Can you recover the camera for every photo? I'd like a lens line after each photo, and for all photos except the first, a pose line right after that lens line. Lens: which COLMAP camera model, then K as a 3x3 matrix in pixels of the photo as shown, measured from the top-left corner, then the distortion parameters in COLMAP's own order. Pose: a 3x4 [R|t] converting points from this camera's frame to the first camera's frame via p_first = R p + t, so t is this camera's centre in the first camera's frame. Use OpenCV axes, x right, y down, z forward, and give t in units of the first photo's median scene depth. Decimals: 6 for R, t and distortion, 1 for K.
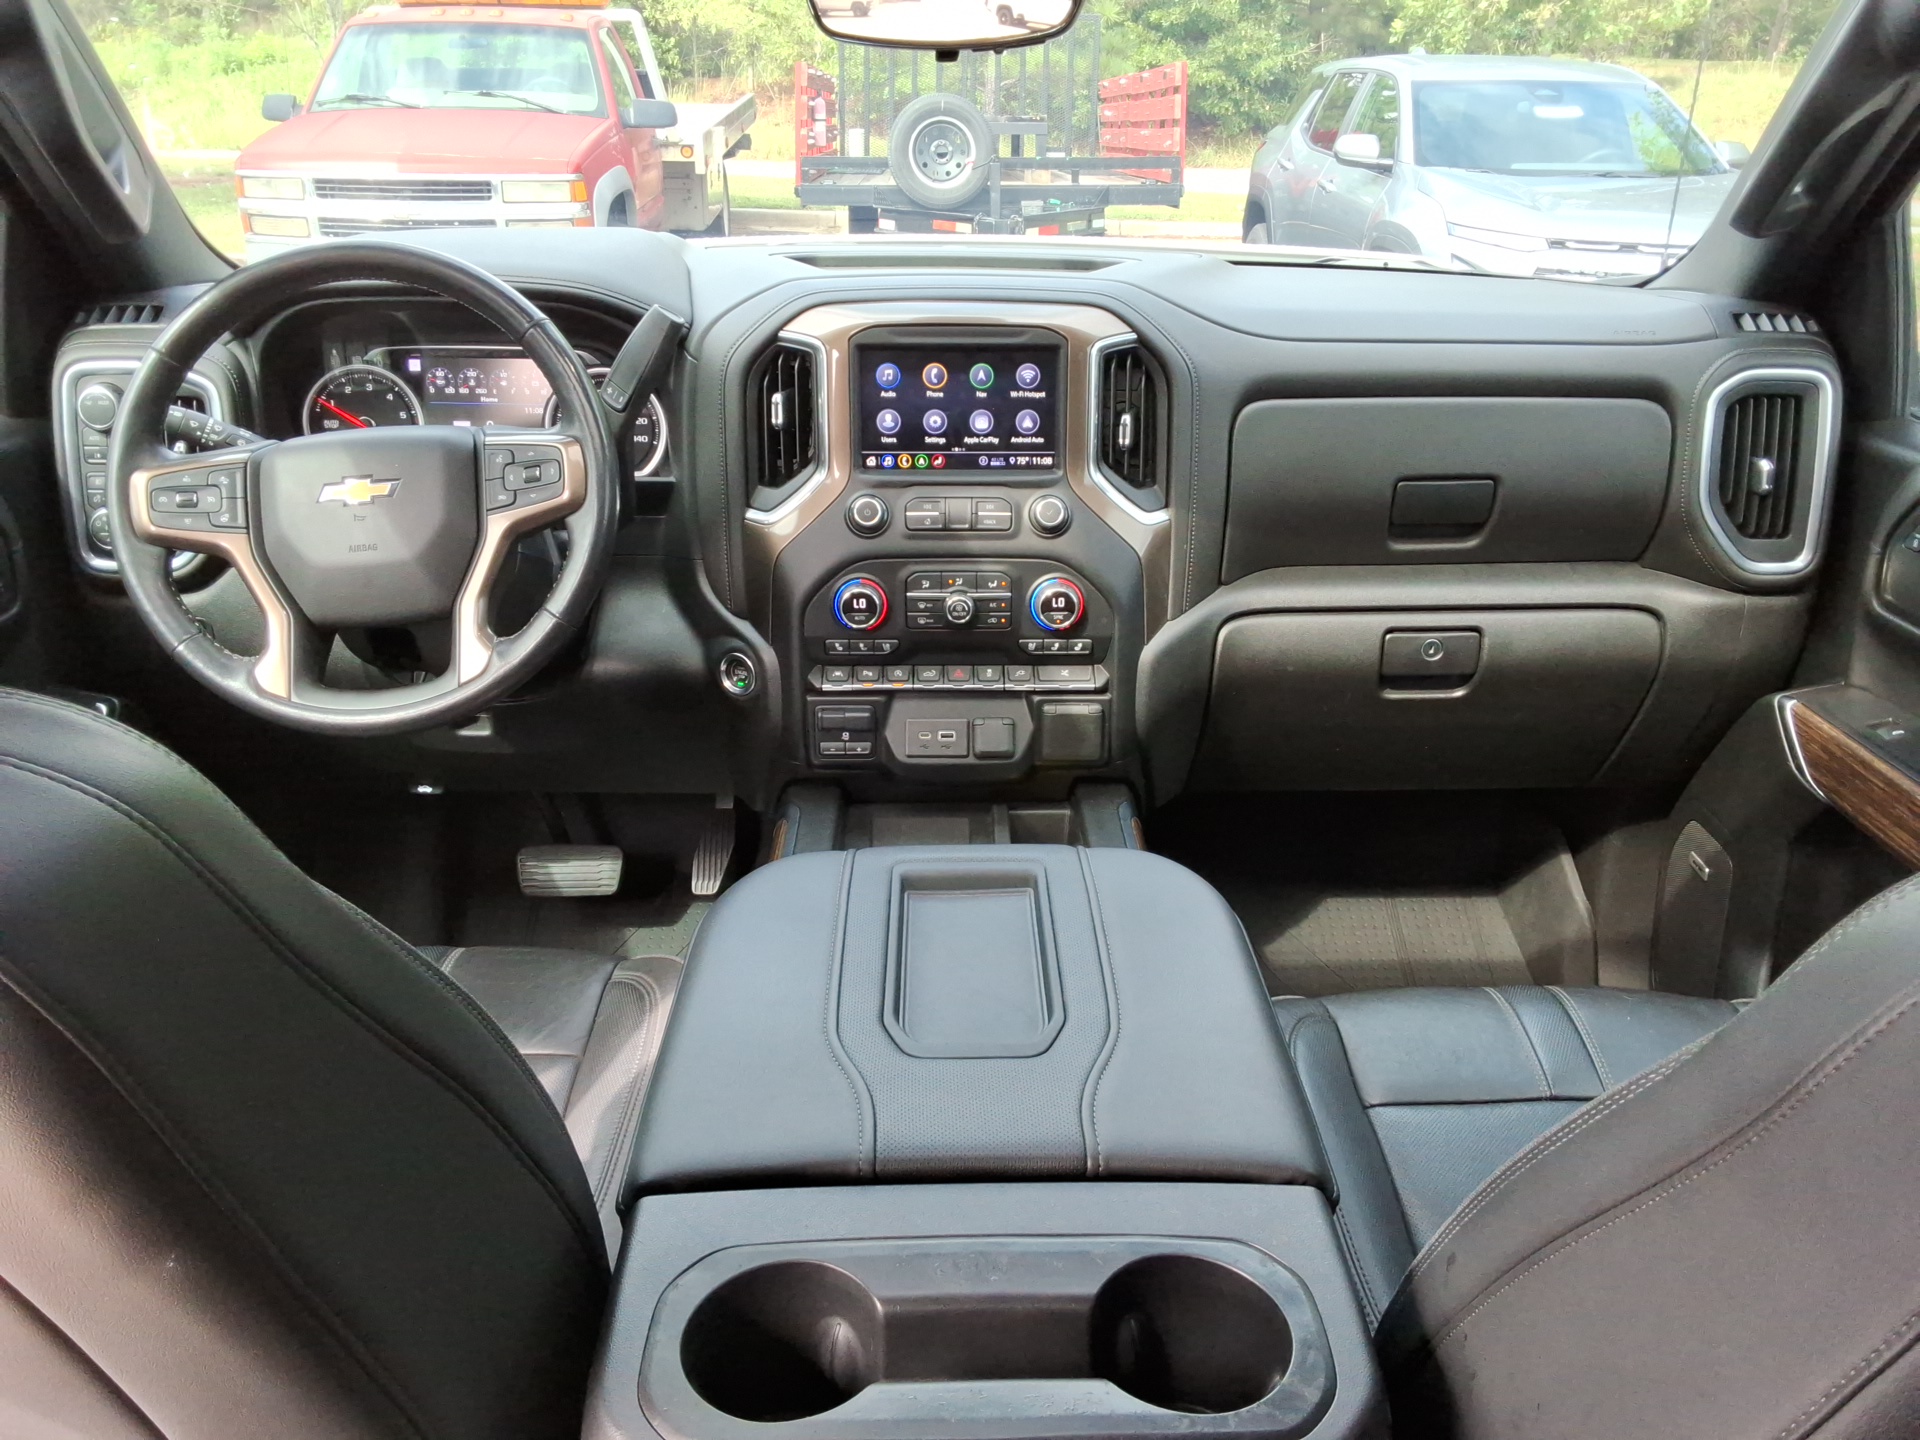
lens RADIAL K [[1548.4, 0, 976.8], [0, 1548.4, 731.0], [0, 0, 1]] dist [0.112314, -0.176532]
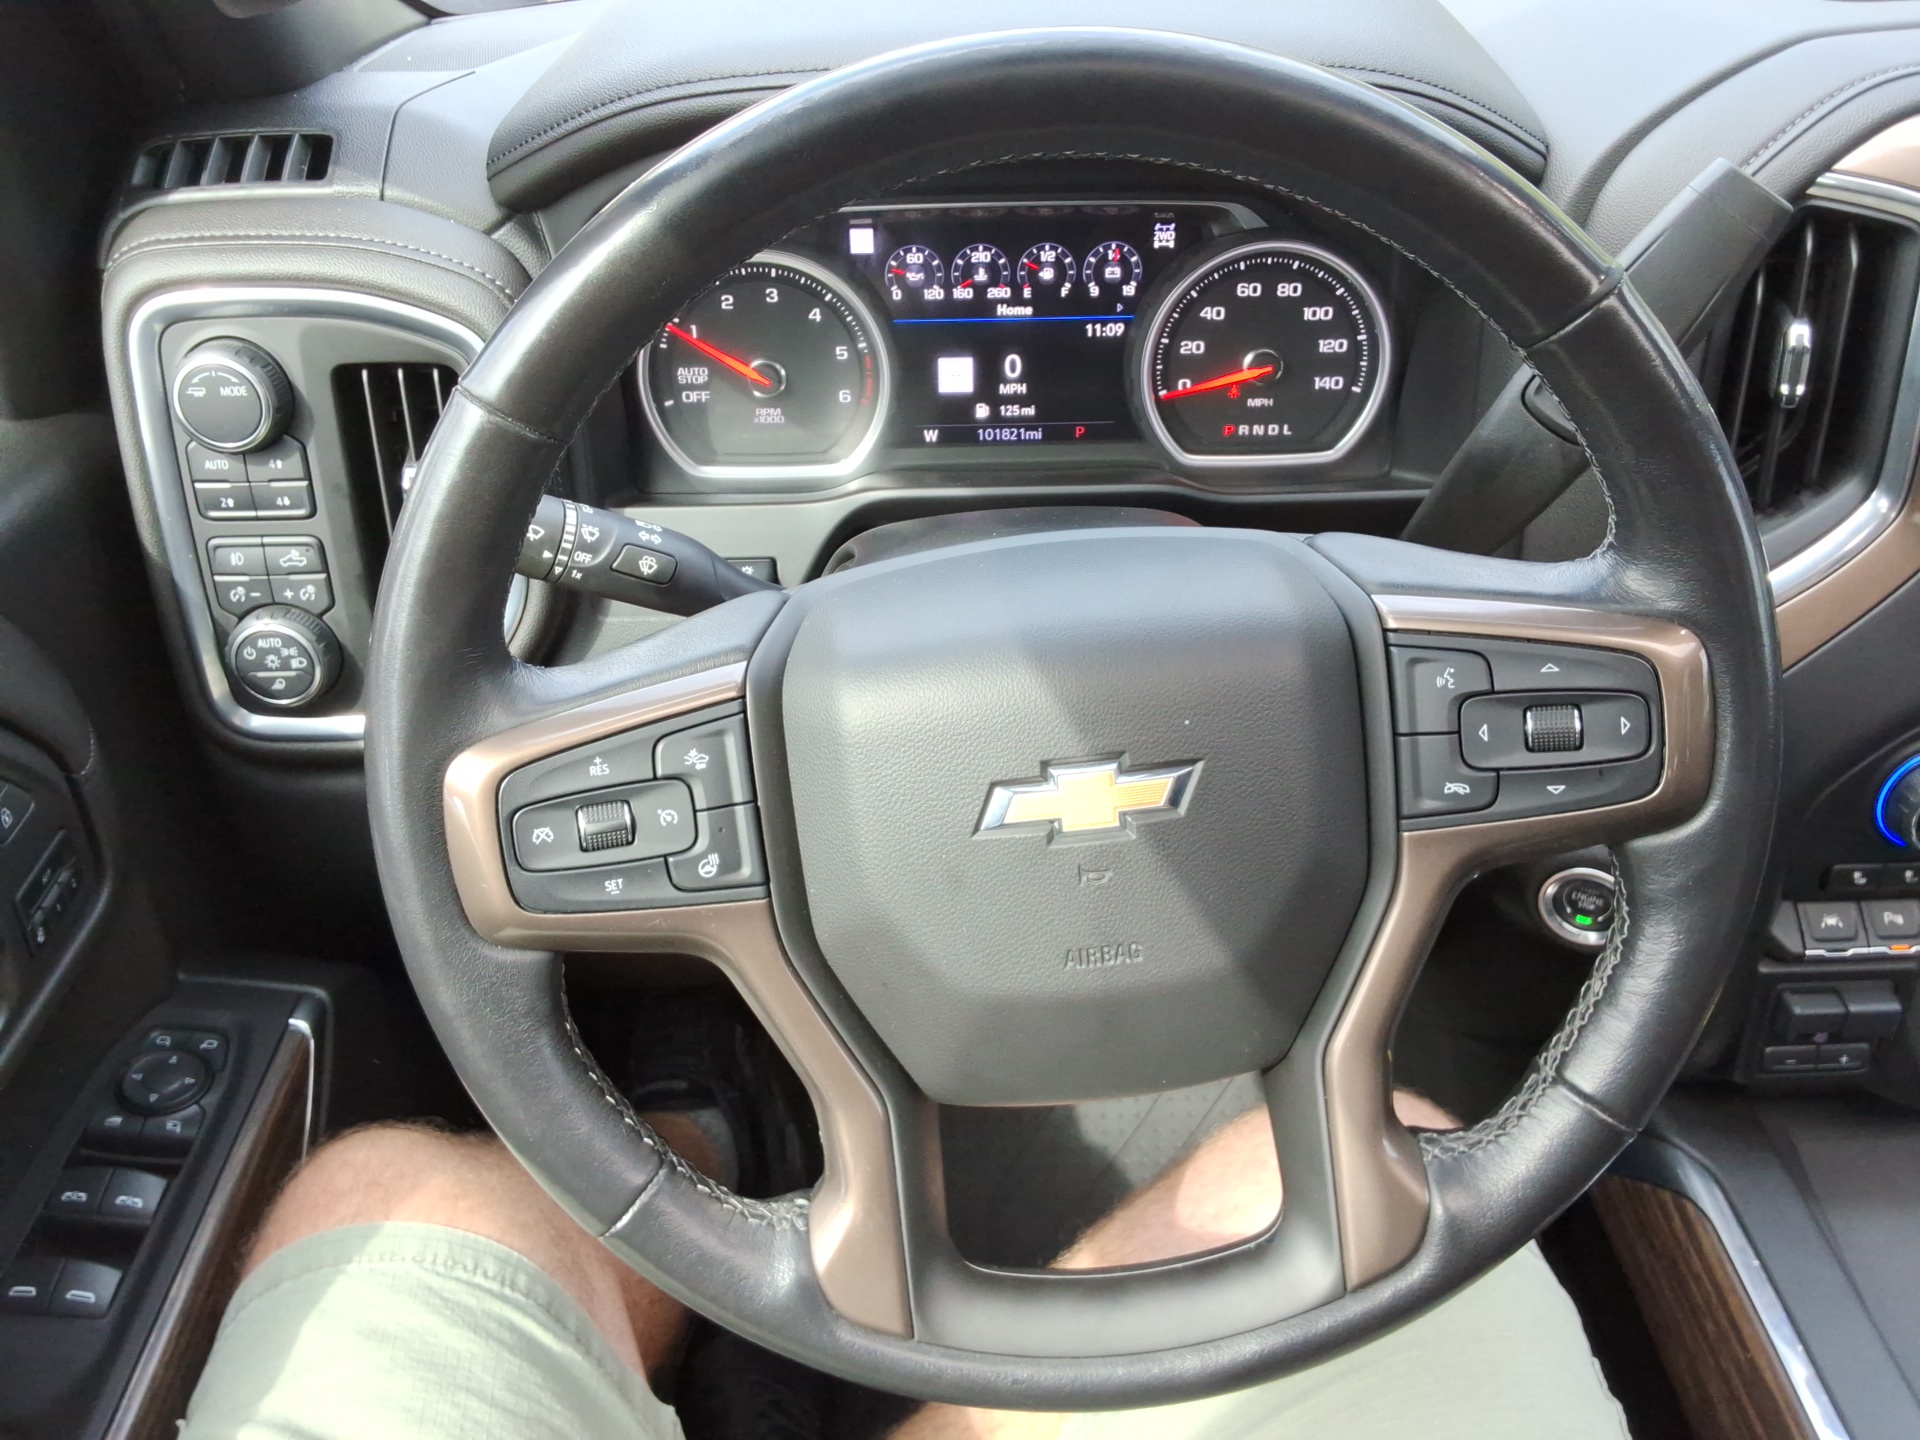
lens RADIAL K [[1548.4, 0, 965.6], [0, 1548.4, 704.0], [0, 0, 1]] dist [0.112314, -0.176532]
pose [[0.999746, -0.022390, 0.002570, -0.356393], [0.021353, 0.977502, 0.209843, -0.210193], [-0.007210, -0.209735, 0.977732, 0.557872]]
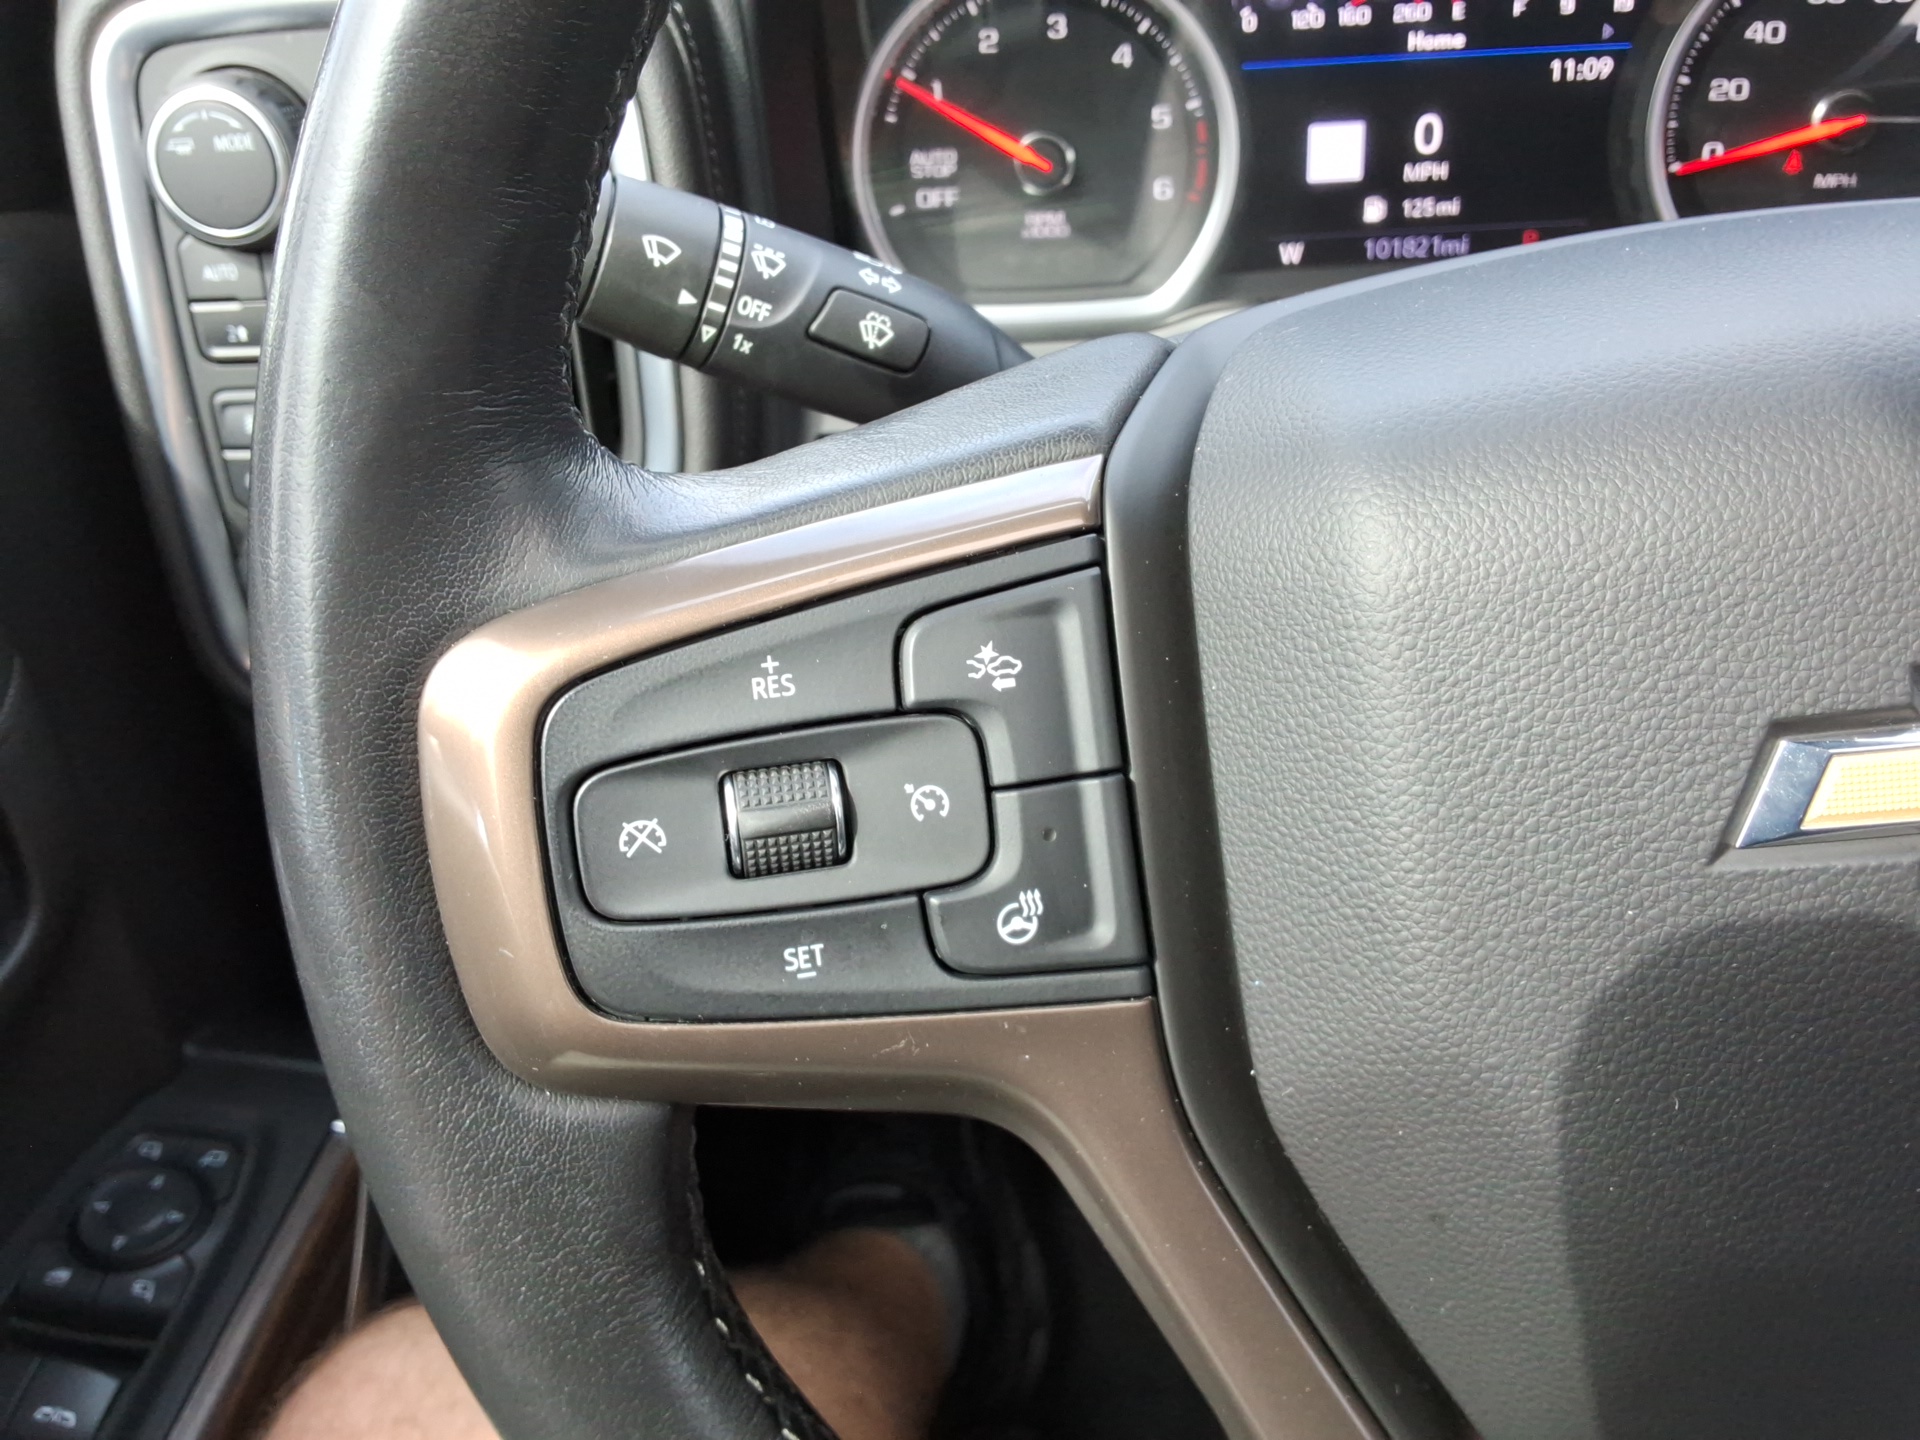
lens RADIAL K [[1548.4, 0, 974.8], [0, 1548.4, 706.0], [0, 0, 1]] dist [0.112314, -0.176532]
pose [[0.993271, -0.014675, -0.114878, -0.395548], [0.035902, 0.982089, 0.184964, -0.157444], [0.110106, -0.187844, 0.976008, 0.727032]]
